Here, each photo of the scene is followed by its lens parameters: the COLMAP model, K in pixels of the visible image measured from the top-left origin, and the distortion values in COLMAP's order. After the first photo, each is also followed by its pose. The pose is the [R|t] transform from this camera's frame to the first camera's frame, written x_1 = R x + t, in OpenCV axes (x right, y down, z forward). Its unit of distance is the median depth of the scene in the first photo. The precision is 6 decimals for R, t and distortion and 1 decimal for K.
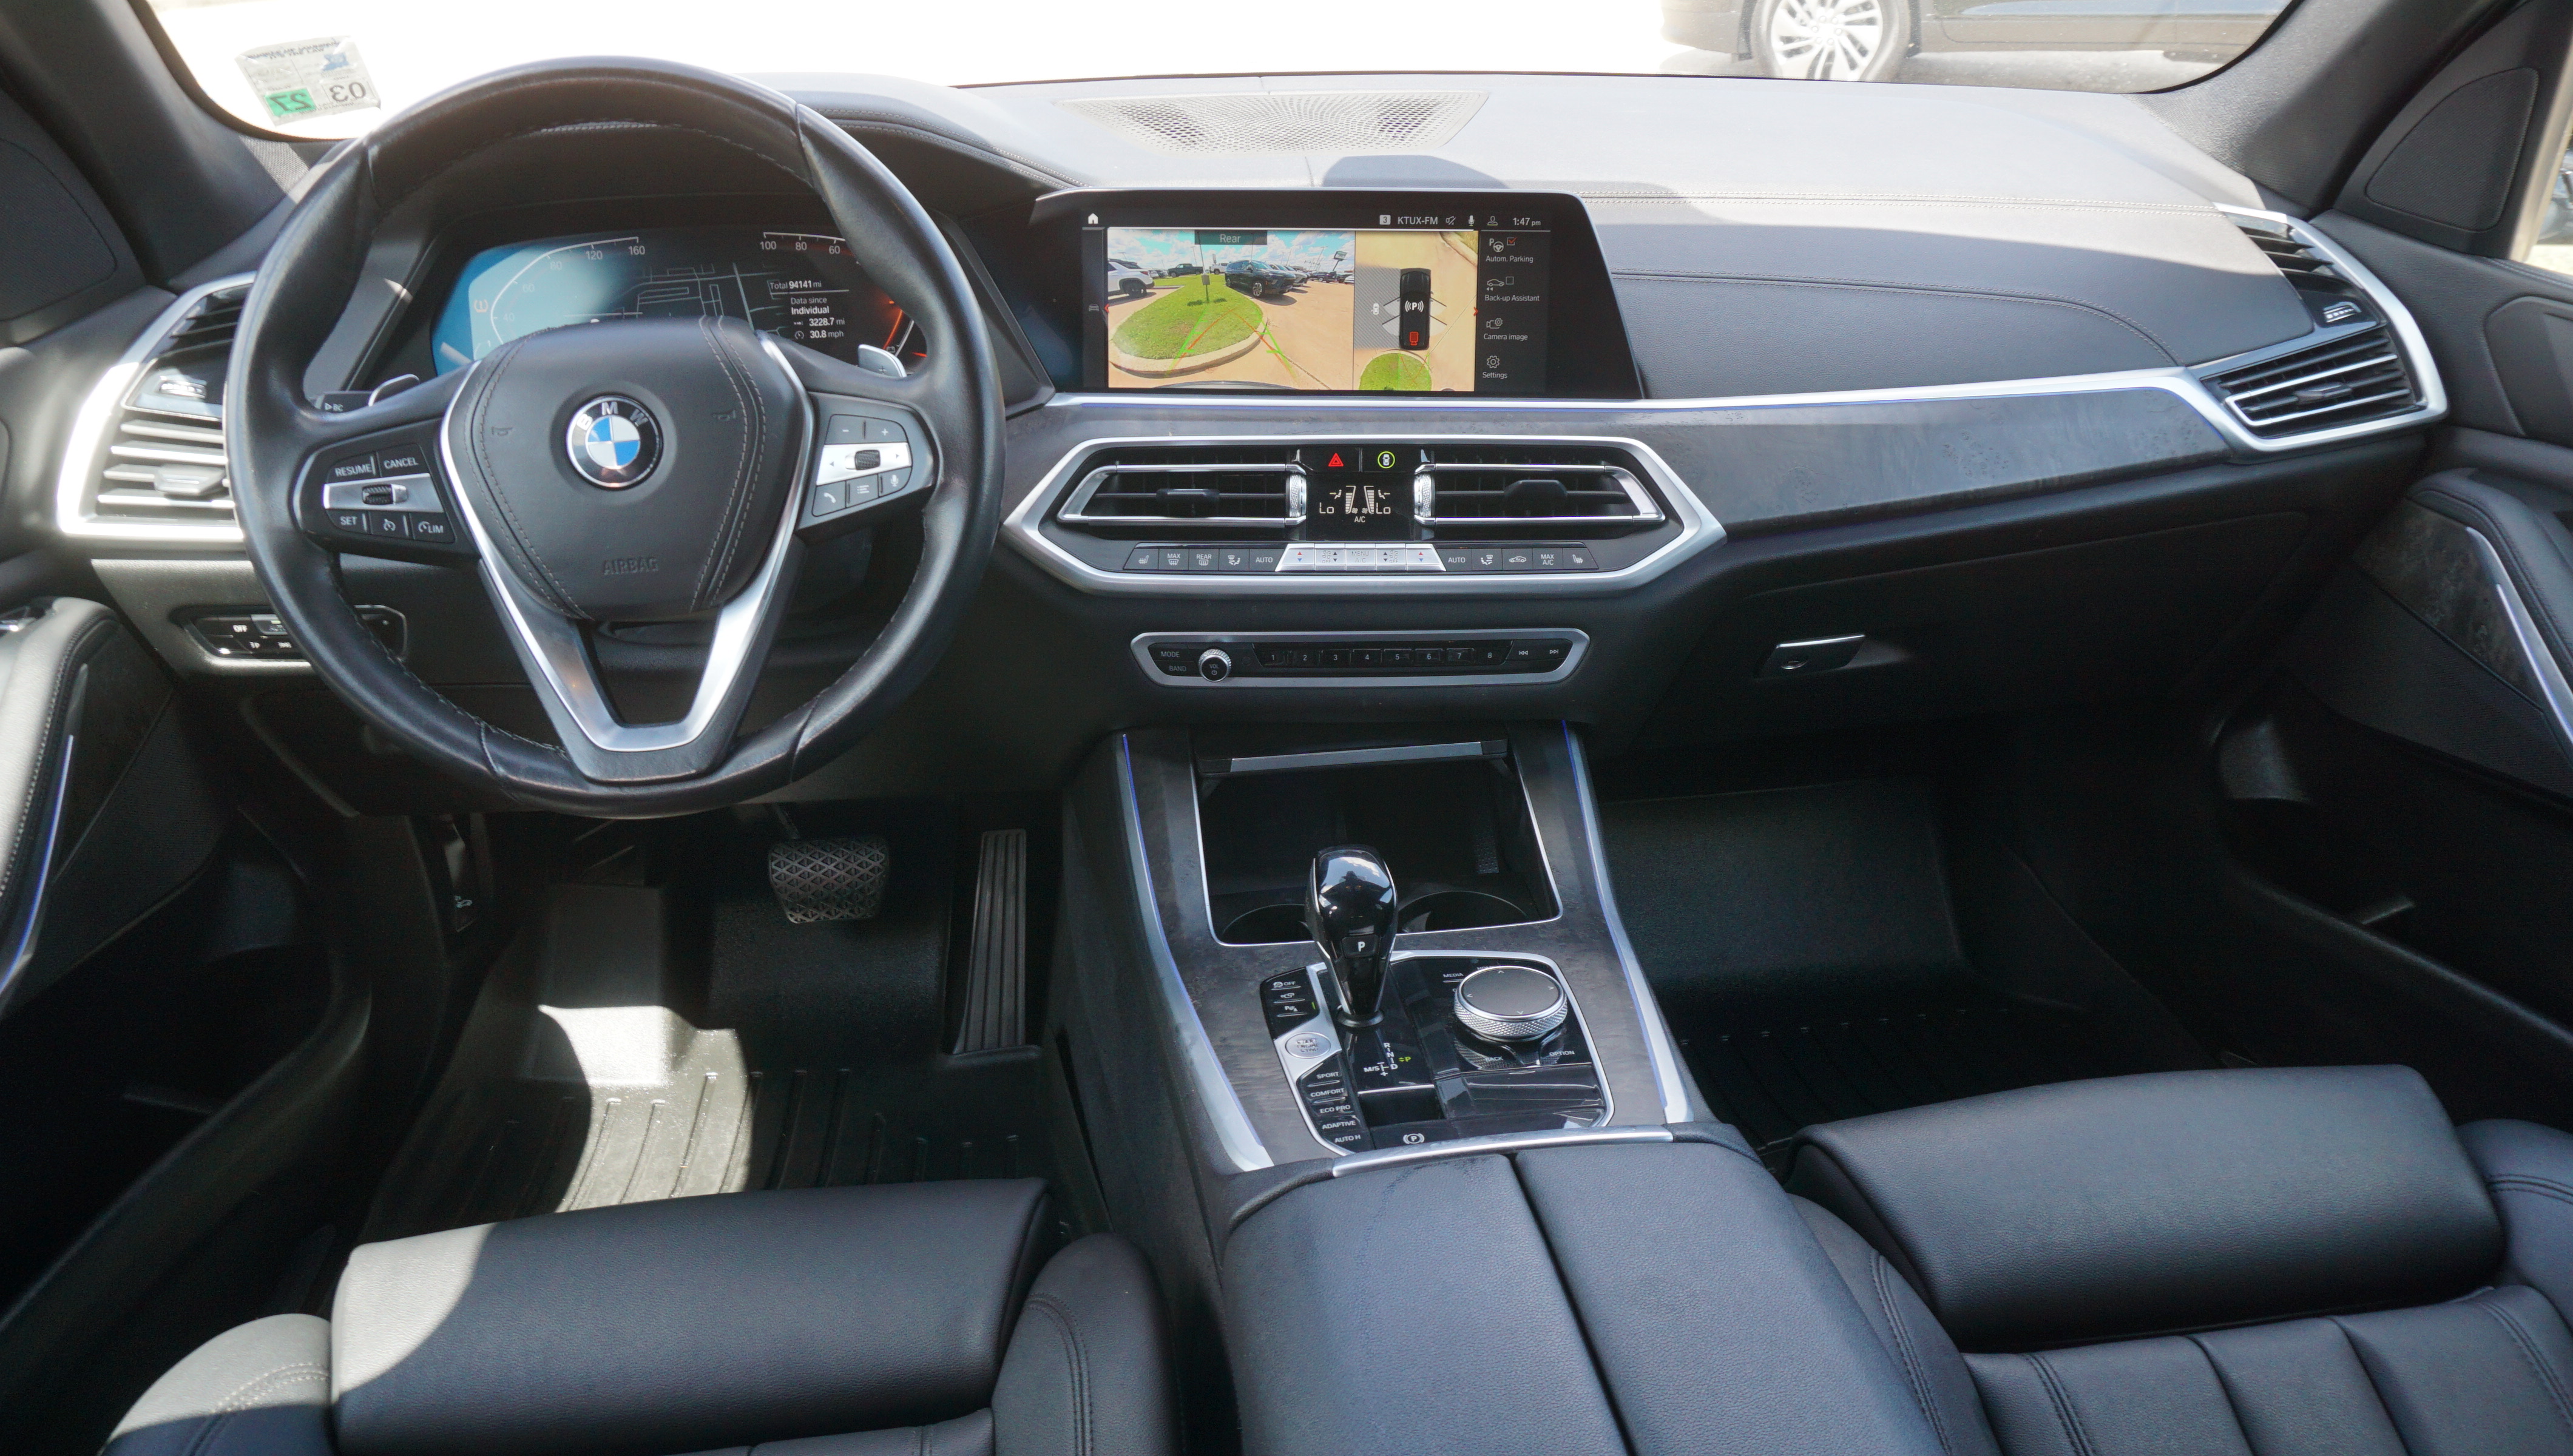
lens RADIAL K [[1730.8, 0, 1291.8], [0, 1730.8, 738.8], [0, 0, 1]] dist [-0.049018, 0.040137]
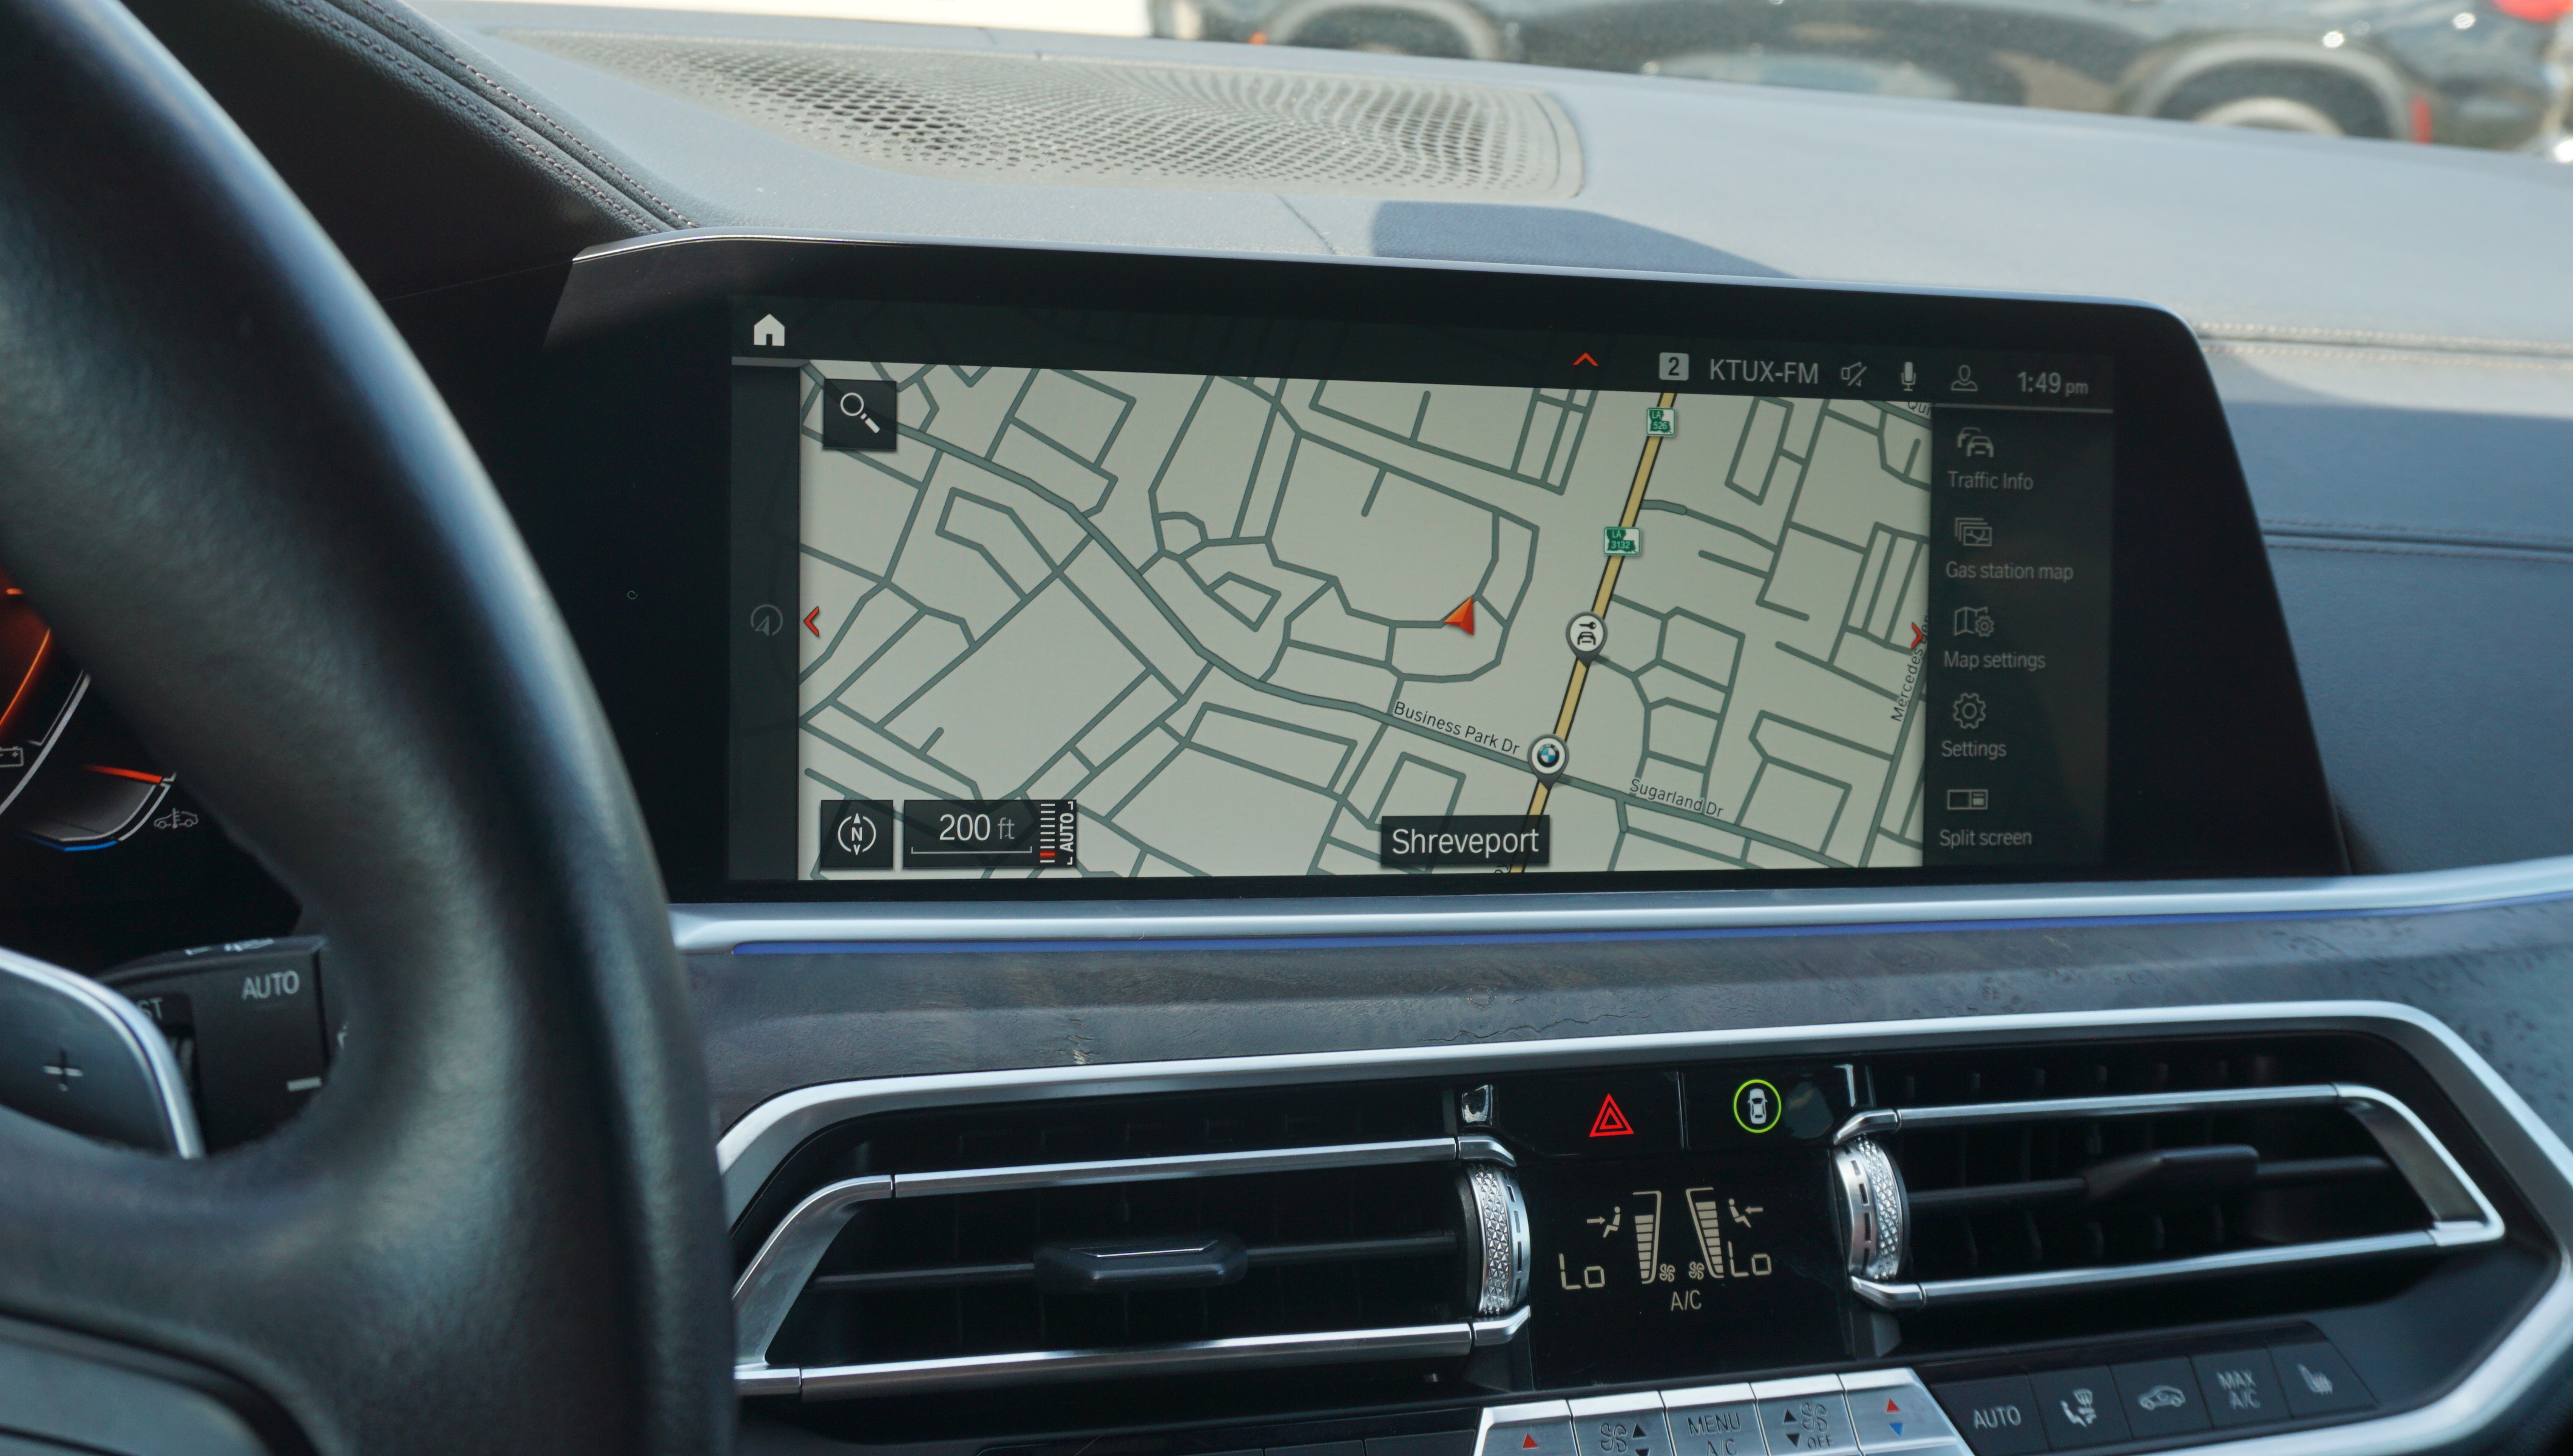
lens RADIAL K [[2466.7, 0, 1296.2], [0, 2466.7, 737.1], [0, 0, 1]] dist [-0.006567, 0.000000]
pose [[0.956293, -0.010197, 0.292231, -0.153989], [0.056021, 0.987268, -0.148874, -0.163018], [-0.286992, 0.158738, 0.944689, 0.580123]]
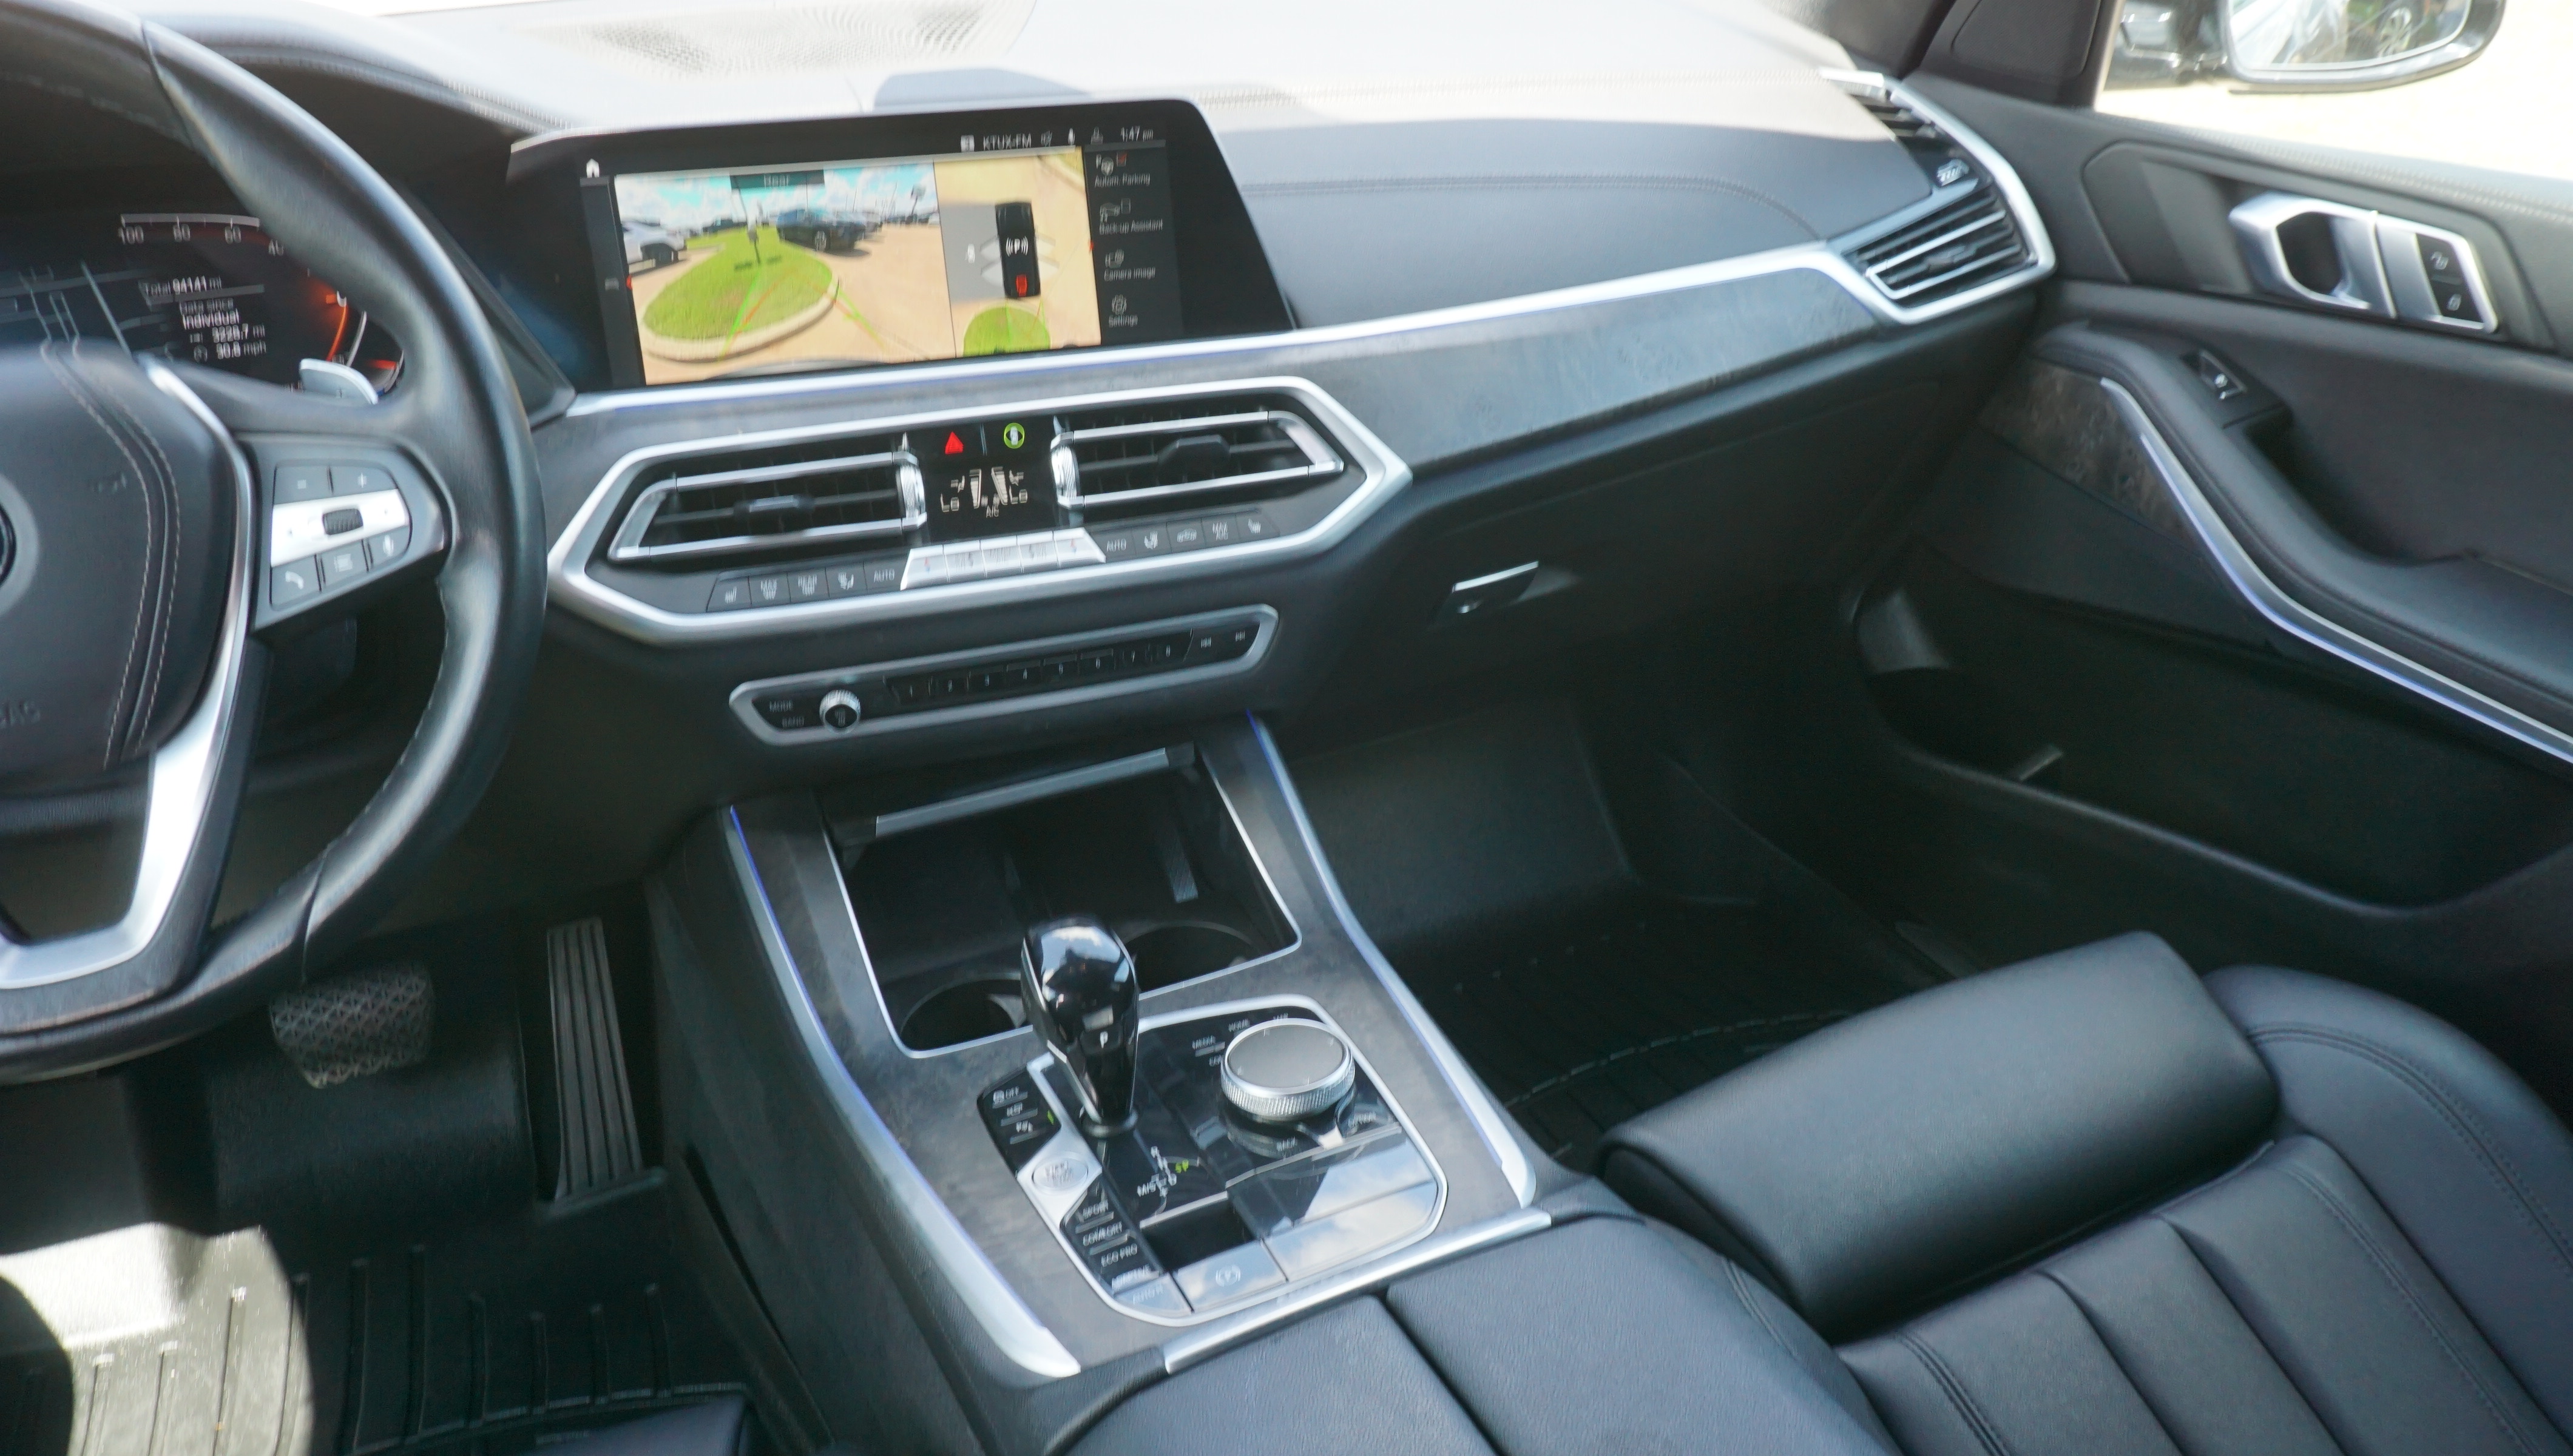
lens RADIAL K [[1730.8, 0, 1290.2], [0, 1730.8, 733.7], [0, 0, 1]] dist [-0.049018, 0.040137]
pose [[0.953534, -0.154330, 0.258755, -0.054325], [0.145500, 0.987935, 0.053058, -0.044254], [-0.263822, -0.012944, 0.964485, 0.164975]]
